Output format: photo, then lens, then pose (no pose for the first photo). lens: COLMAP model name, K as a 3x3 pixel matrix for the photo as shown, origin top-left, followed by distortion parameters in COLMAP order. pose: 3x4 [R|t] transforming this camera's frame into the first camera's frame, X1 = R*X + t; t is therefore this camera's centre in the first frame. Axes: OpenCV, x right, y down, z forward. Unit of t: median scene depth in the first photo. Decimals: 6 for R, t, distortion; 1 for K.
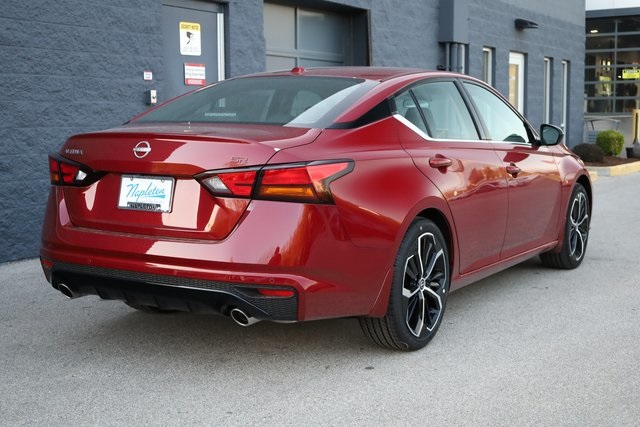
lens RADIAL K [[900.9, 0, 320.0], [0, 900.9, 213.5], [0, 0, 1]] dist [0.036993, 0.169839]
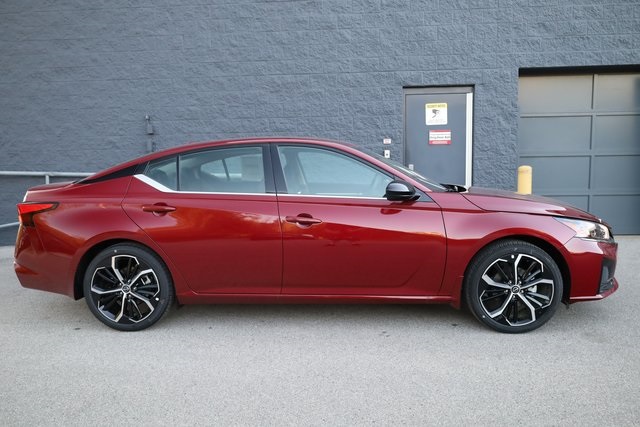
lens RADIAL K [[483.2, 0, 320.0], [0, 483.2, 213.5], [0, 0, 1]] dist [0.024058, -0.001533]
pose [[0.461925, 0.093973, -0.881927, 0.580469], [-0.084232, 0.994525, 0.061853, -0.074115], [0.882910, 0.045715, 0.467311, 0.546351]]
